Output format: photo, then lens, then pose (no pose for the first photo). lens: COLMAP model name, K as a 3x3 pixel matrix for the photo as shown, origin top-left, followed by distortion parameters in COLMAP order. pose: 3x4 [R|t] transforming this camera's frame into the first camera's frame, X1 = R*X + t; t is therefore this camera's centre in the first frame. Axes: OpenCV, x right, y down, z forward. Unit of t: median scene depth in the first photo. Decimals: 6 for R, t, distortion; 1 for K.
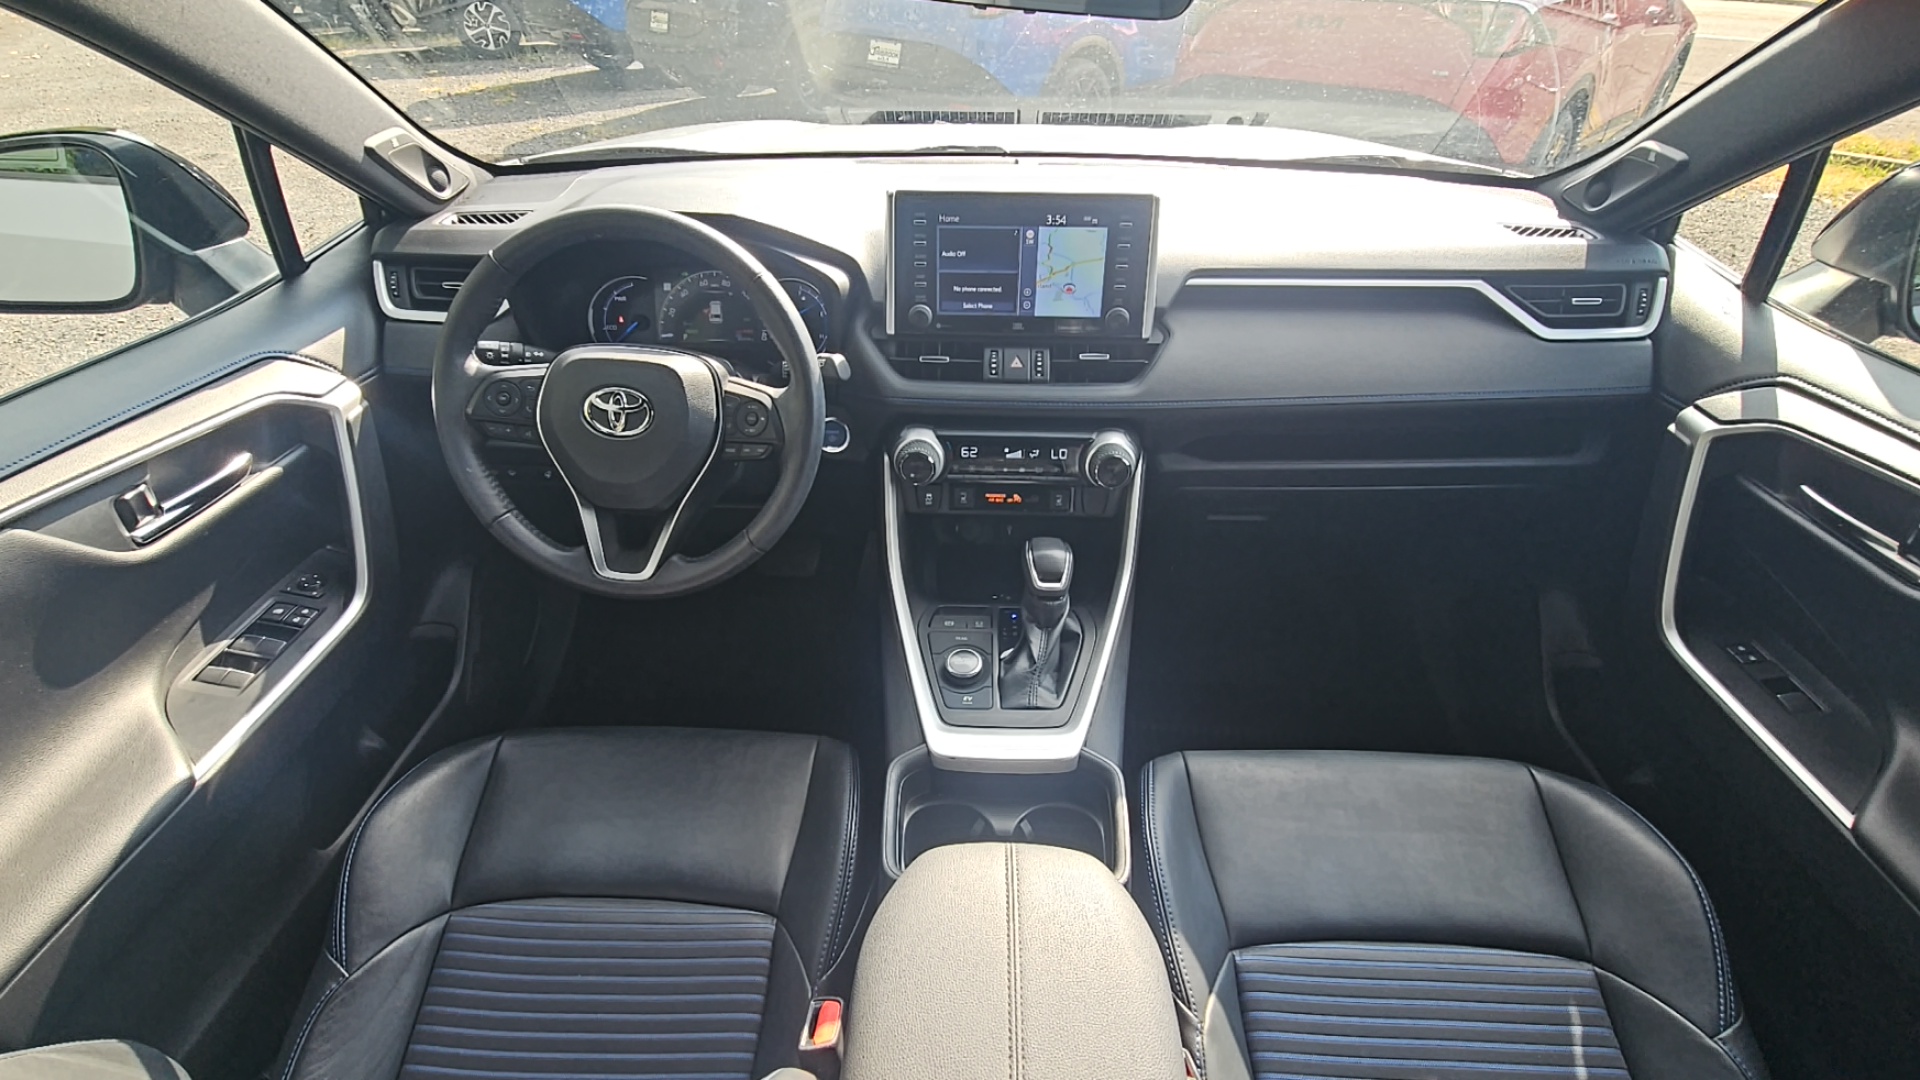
lens RADIAL K [[844.4, 0, 964.3], [0, 844.4, 530.2], [0, 0, 1]] dist [0.012058, -0.007701]
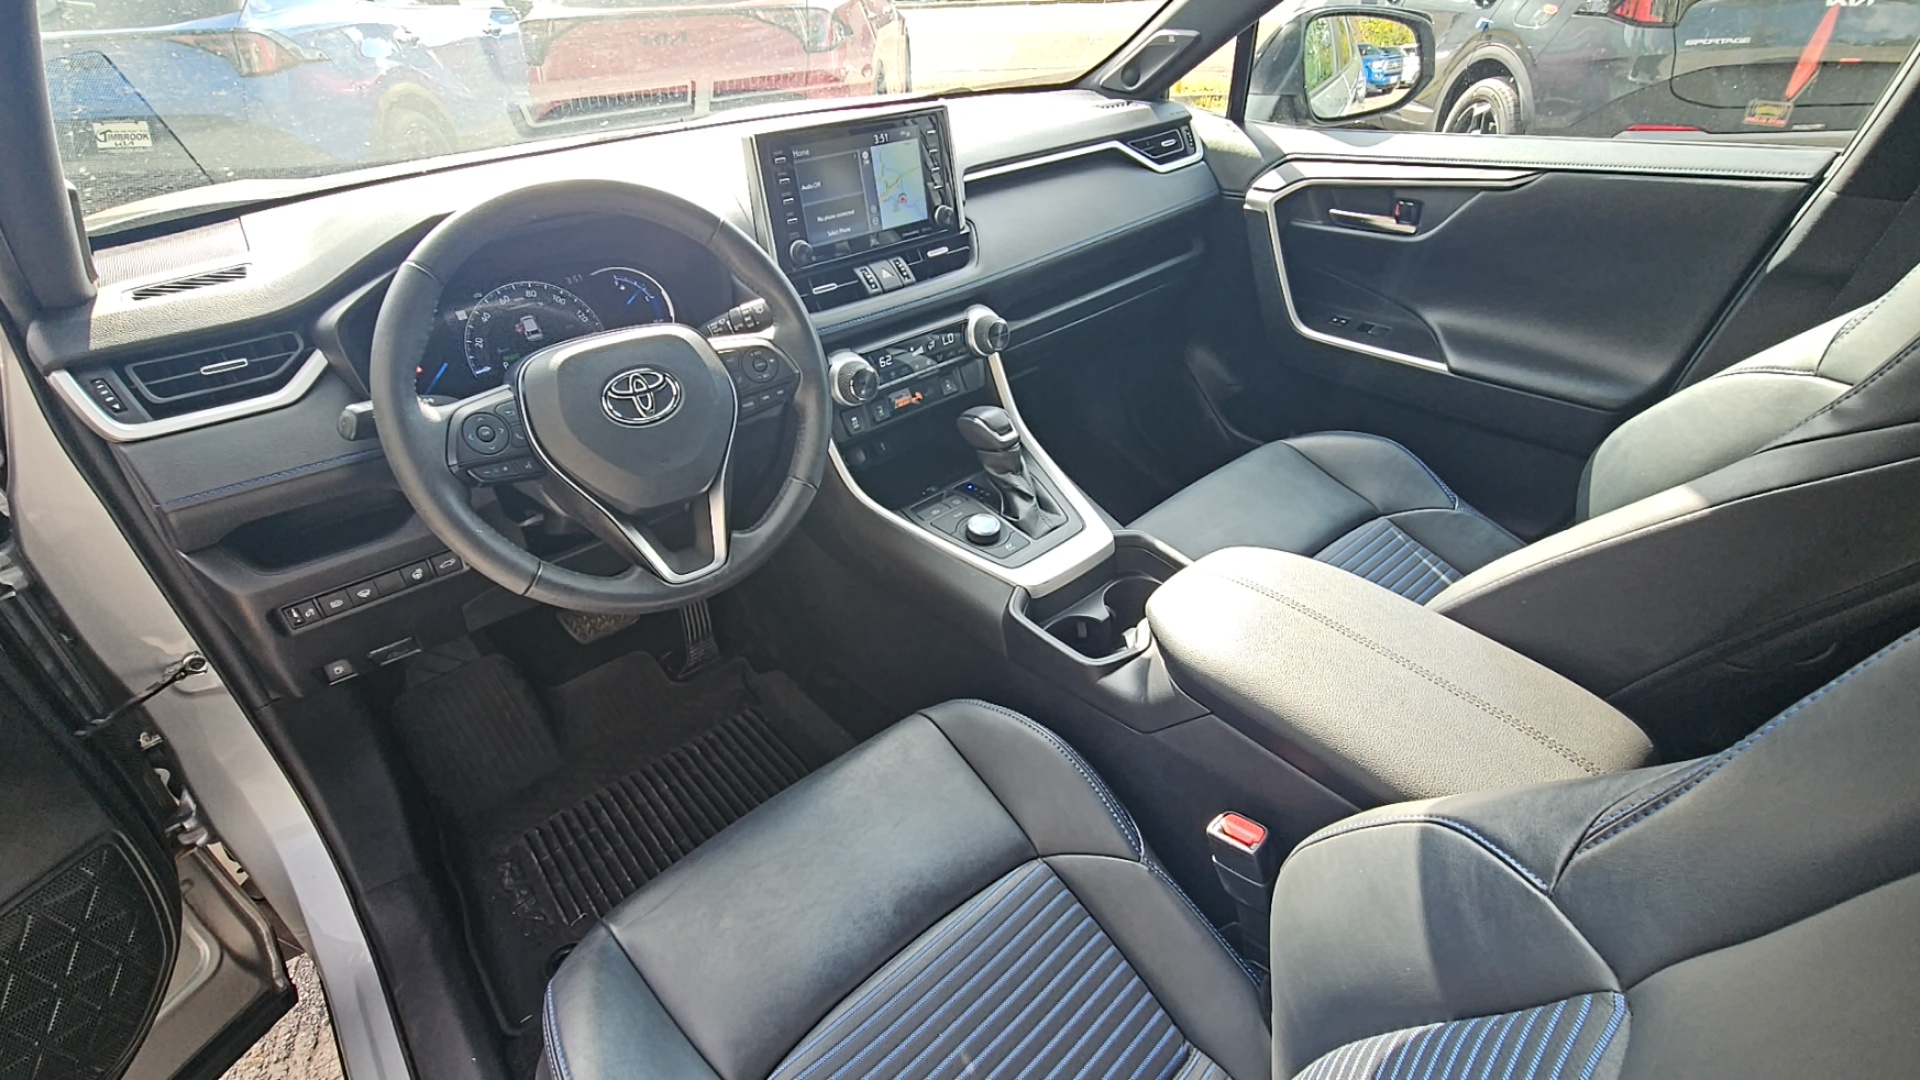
lens RADIAL K [[844.4, 0, 943.8], [0, 844.4, 530.1], [0, 0, 1]] dist [0.012058, -0.007701]
pose [[0.742804, -0.400599, 0.536436, -0.624933], [0.419783, 0.902852, 0.092957, 0.035316], [-0.521561, 0.156138, 0.838806, 0.083742]]
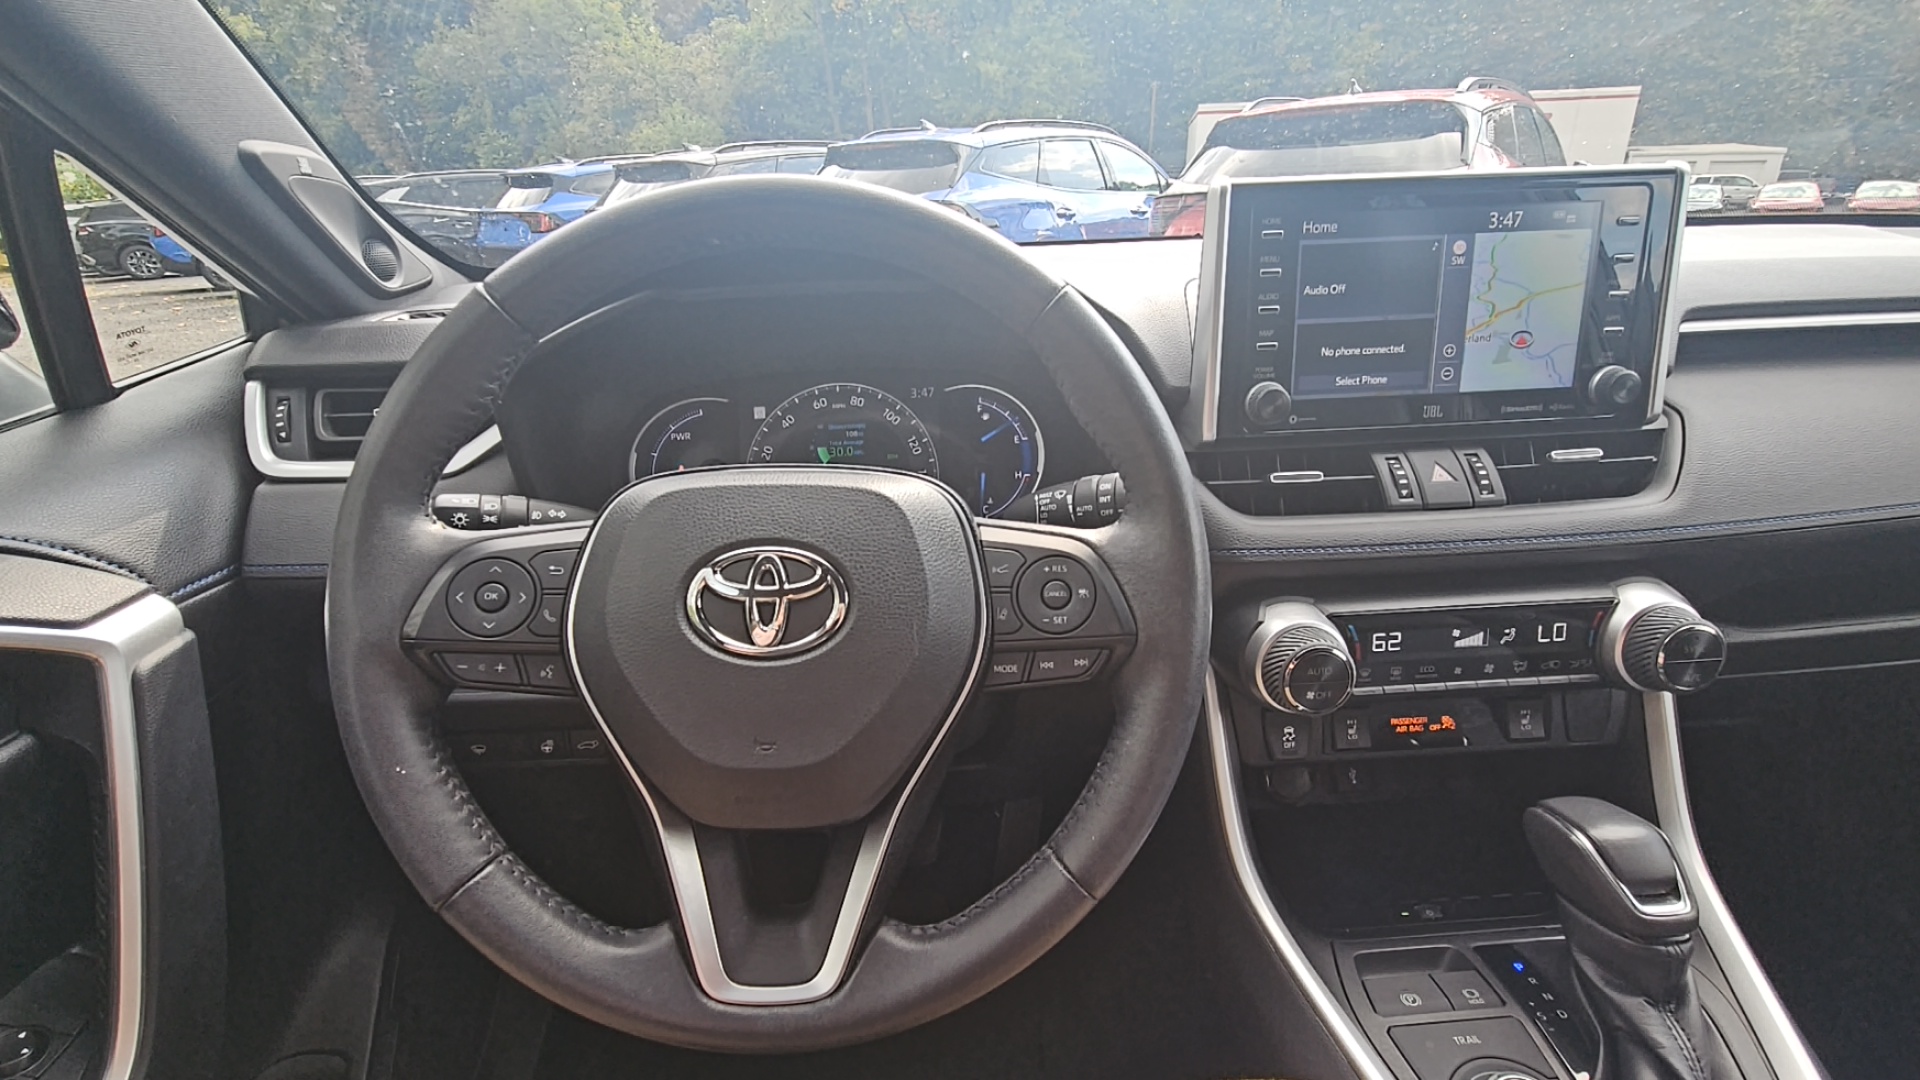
lens RADIAL K [[844.4, 0, 961.6], [0, 844.4, 543.8], [0, 0, 1]] dist [0.012058, -0.007701]
pose [[0.995480, -0.067328, 0.066986, -0.296742], [0.080985, 0.970205, -0.228351, -0.053888], [-0.049616, 0.232744, 0.971272, 0.498034]]
